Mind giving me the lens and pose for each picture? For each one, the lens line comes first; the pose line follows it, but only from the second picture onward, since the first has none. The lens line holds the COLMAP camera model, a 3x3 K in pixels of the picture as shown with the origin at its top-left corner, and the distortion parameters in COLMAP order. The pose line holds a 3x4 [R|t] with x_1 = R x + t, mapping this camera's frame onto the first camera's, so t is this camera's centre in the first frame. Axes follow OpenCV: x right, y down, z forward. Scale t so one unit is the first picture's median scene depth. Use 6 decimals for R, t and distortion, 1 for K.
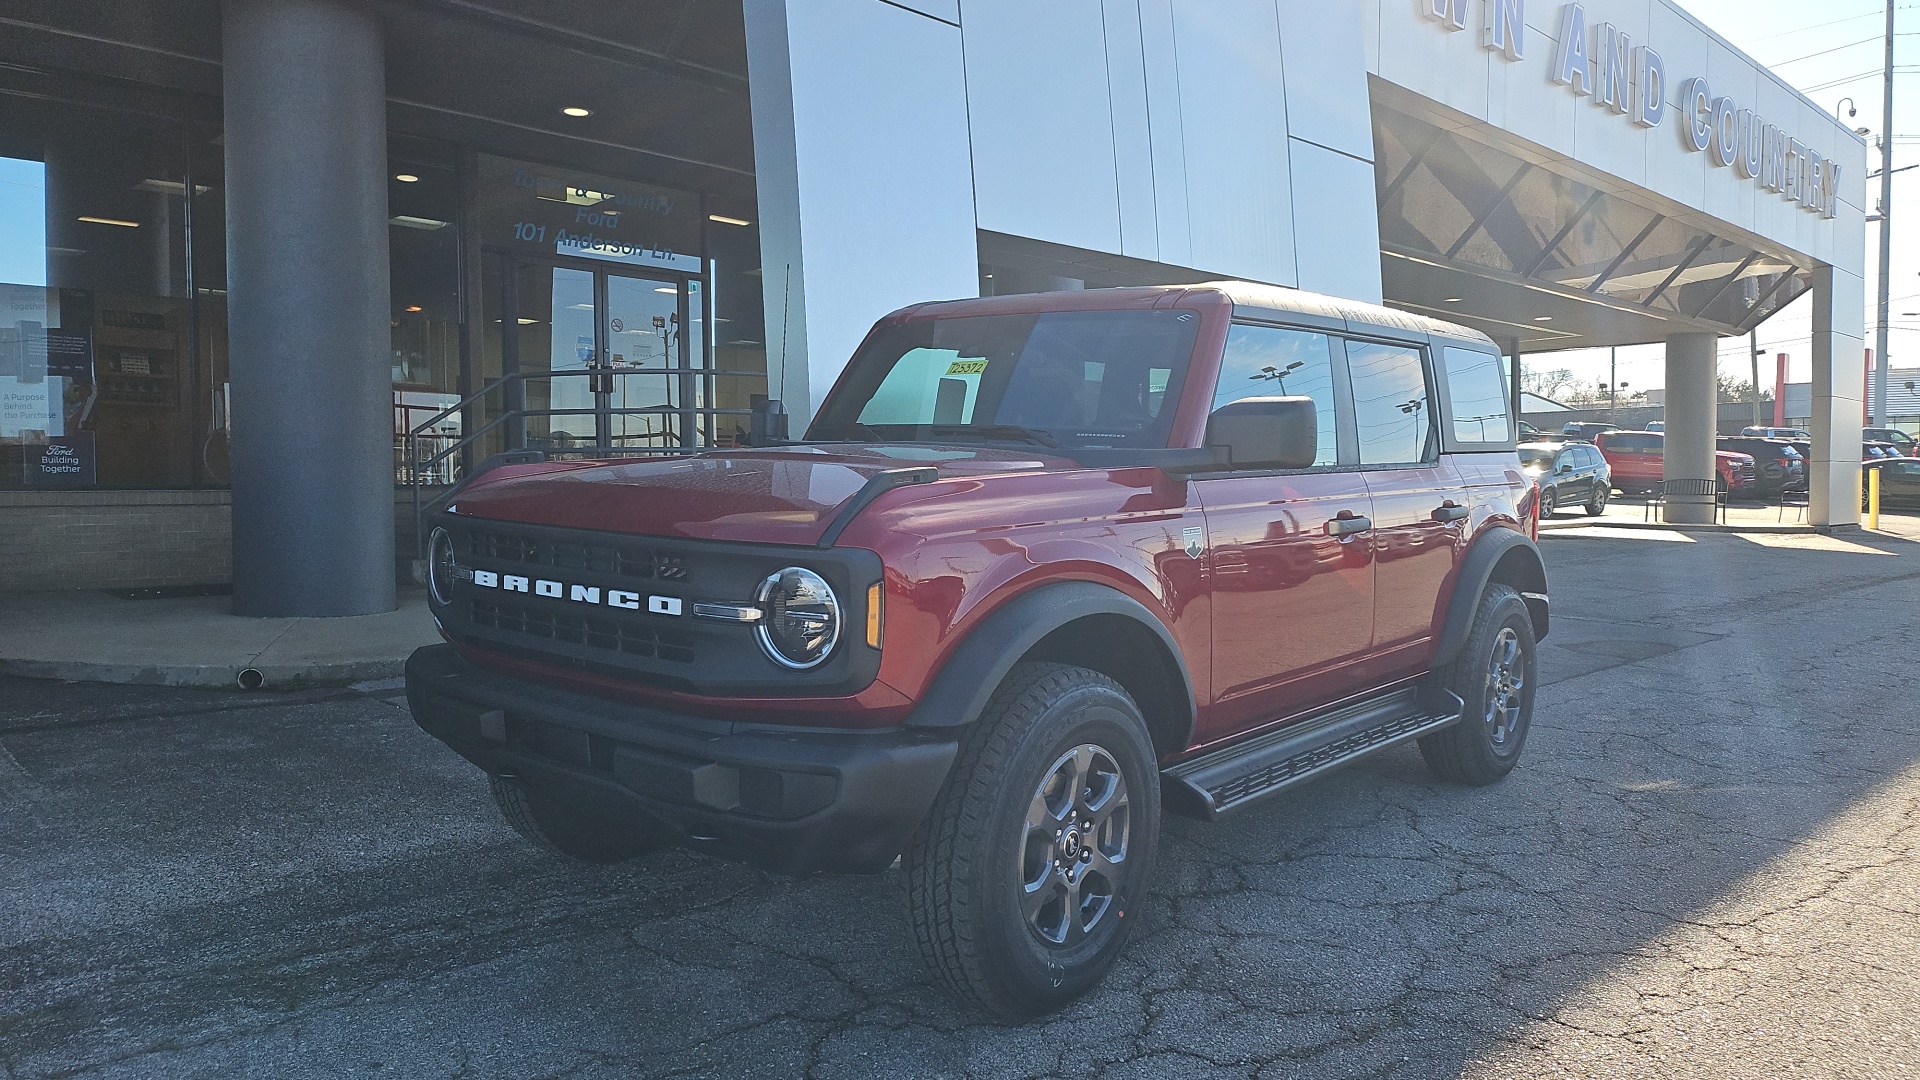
lens RADIAL K [[1384.1, 0, 953.7], [0, 1384.1, 532.4], [0, 0, 1]] dist [0.039745, -0.029949]
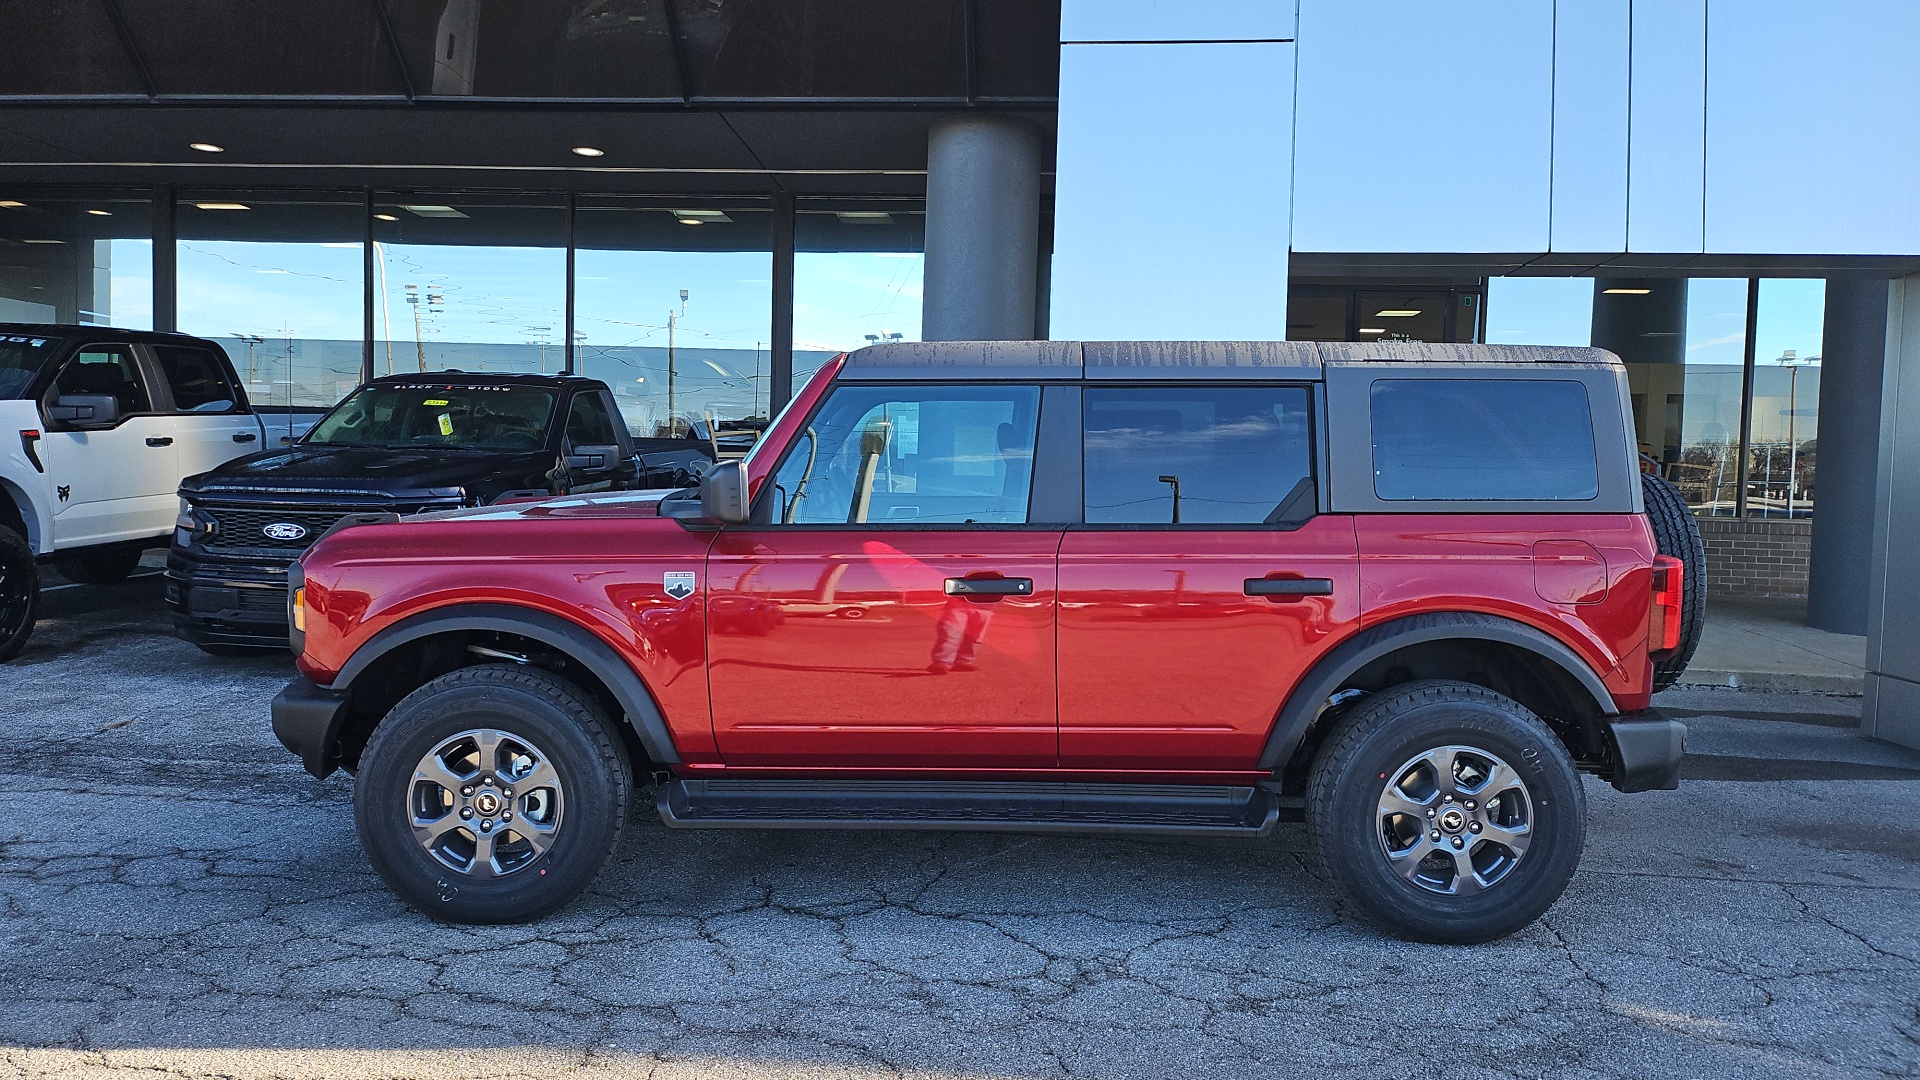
lens RADIAL K [[1384.1, 0, 961.1], [0, 1384.1, 546.6], [0, 0, 1]] dist [0.039745, -0.029949]
pose [[0.633987, 0.064859, -0.770619, 1.308396], [-0.055742, 0.997717, 0.038114, -0.090959], [0.771332, 0.018792, 0.636156, 0.475941]]
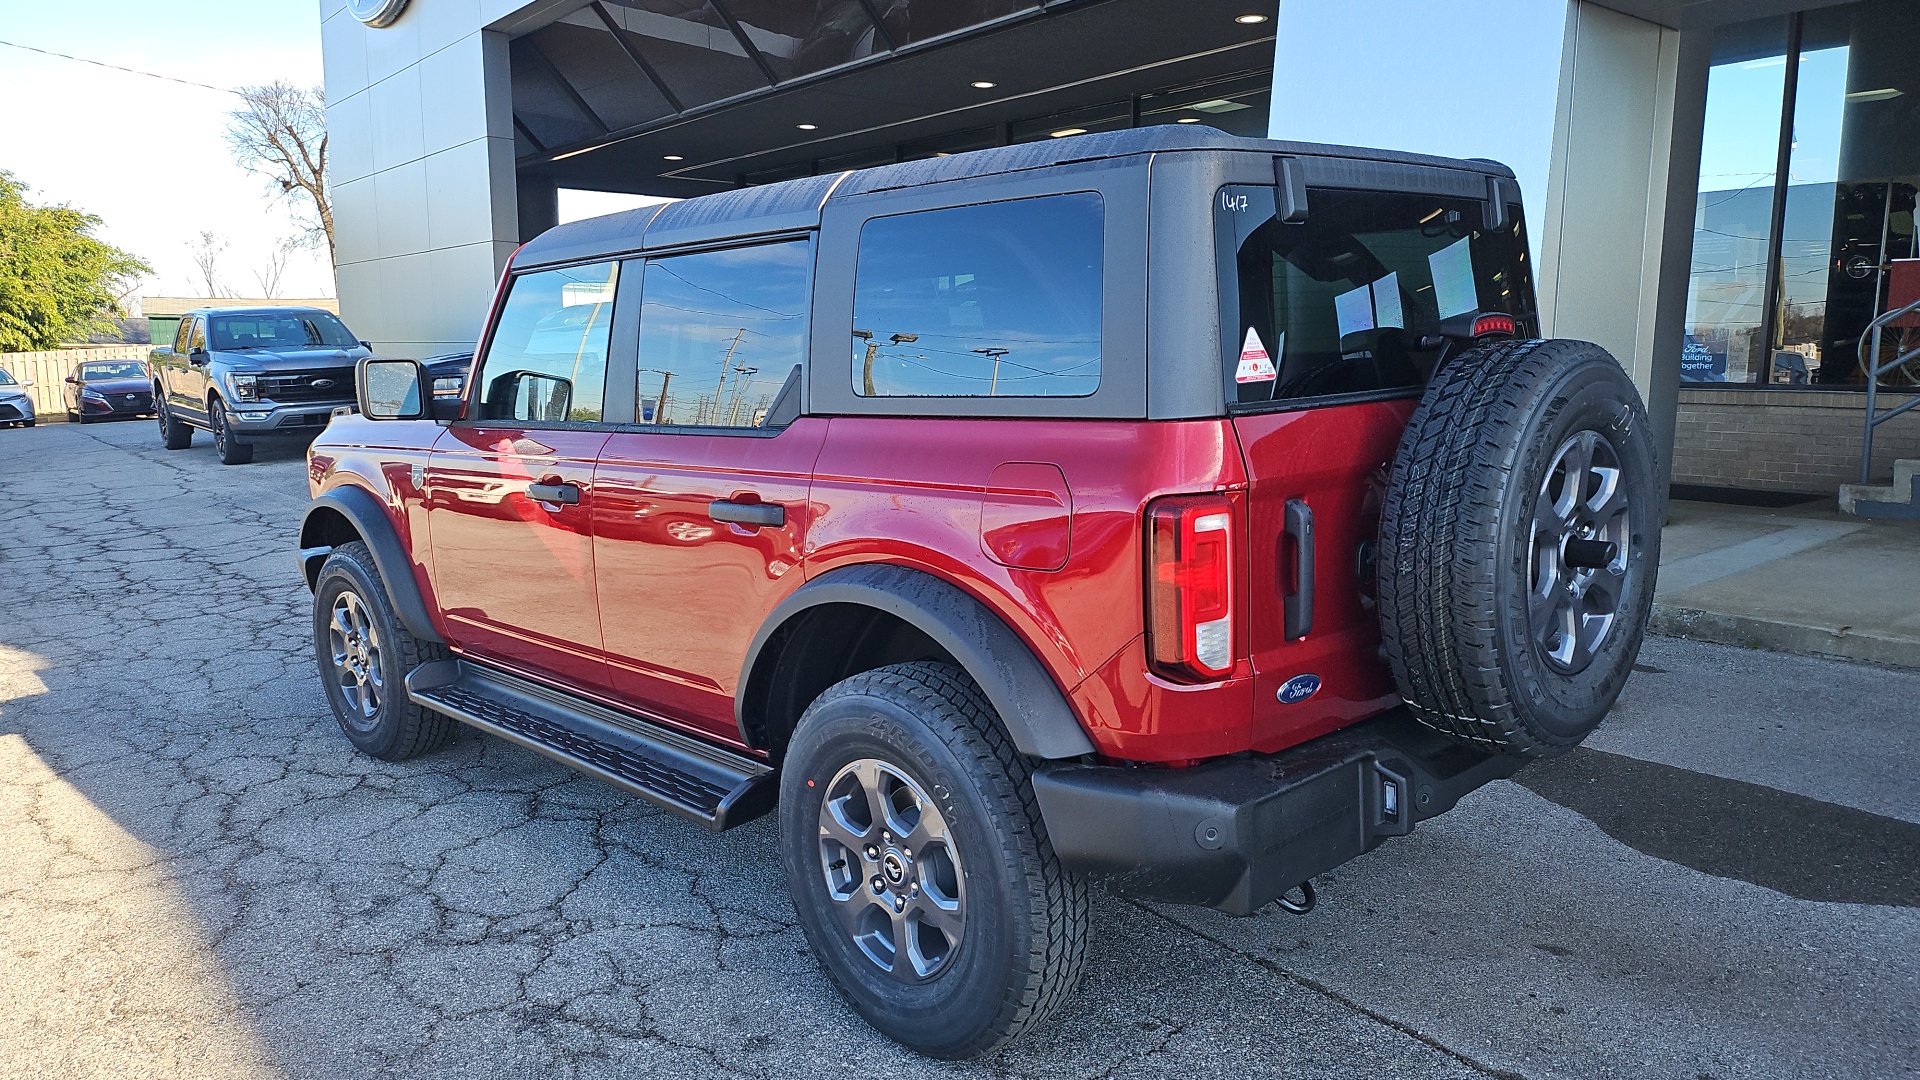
lens RADIAL K [[1384.1, 0, 997.8], [0, 1384.1, 539.0], [0, 0, 1]] dist [0.039745, -0.029949]
pose [[-0.110813, 0.141542, -0.983711, 1.441886], [-0.038113, 0.988473, 0.146521, -0.149724], [0.993110, 0.053729, -0.104141, 1.766049]]
